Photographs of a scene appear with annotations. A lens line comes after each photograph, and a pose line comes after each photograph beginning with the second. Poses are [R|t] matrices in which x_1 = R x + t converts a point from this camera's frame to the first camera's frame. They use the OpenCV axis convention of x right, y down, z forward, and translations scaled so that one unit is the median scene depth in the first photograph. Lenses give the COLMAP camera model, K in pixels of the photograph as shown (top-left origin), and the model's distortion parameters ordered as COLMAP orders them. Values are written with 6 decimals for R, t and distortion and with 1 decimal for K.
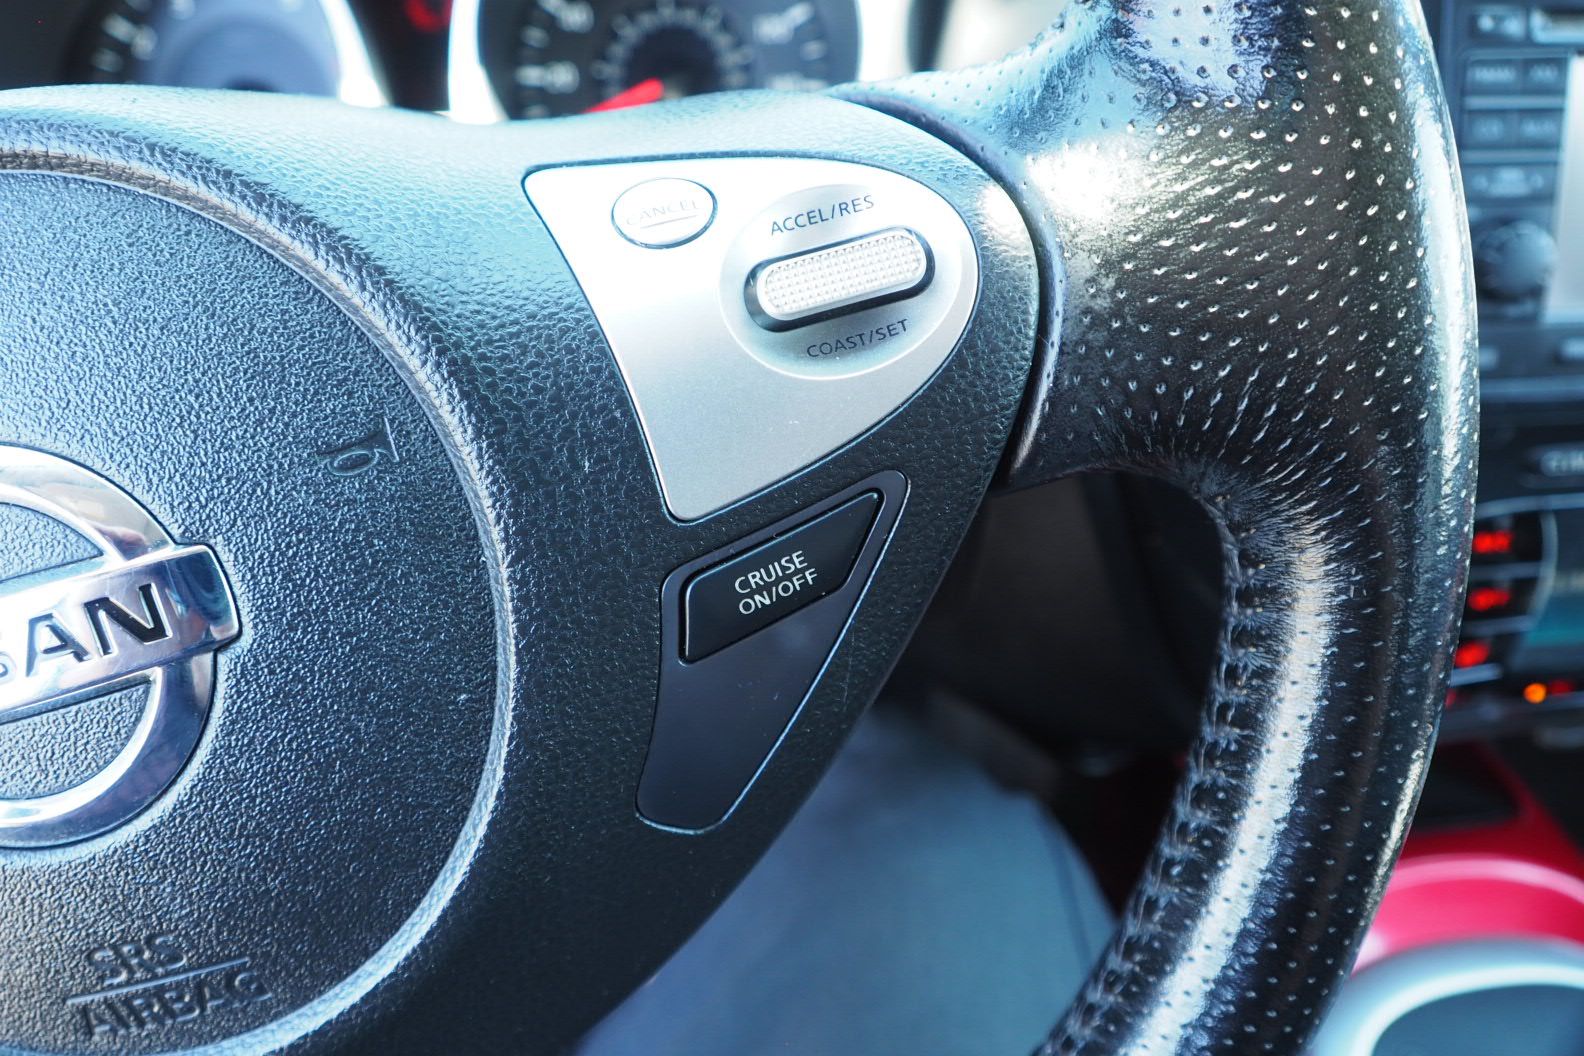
lens RADIAL K [[1060.2, 0, 792.0], [0, 1060.2, 528.0], [0, 0, 1]] dist [-0.037643, -0.001114]
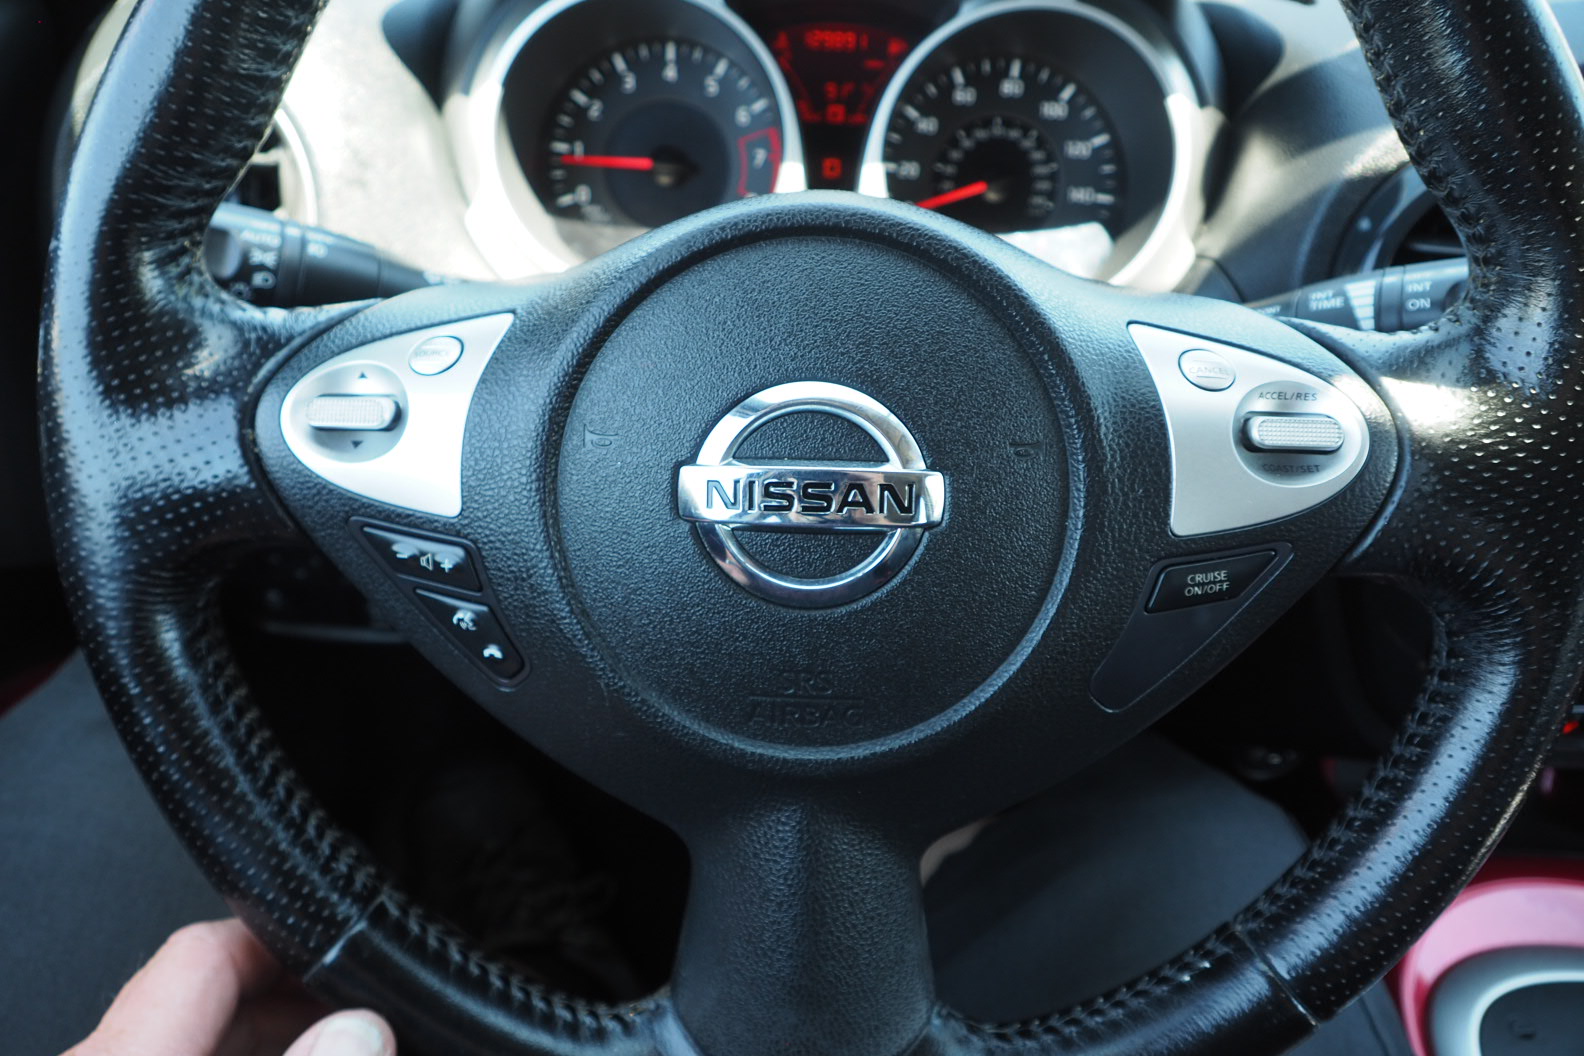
lens RADIAL K [[1110.5, 0, 792.0], [0, 1110.5, 528.0], [0, 0, 1]] dist [-0.032319, 0.003463]
pose [[0.956037, 0.292188, -0.024904, -0.613336], [-0.293008, 0.955233, -0.040931, 0.224182], [0.011829, 0.046428, 0.998852, -0.808996]]
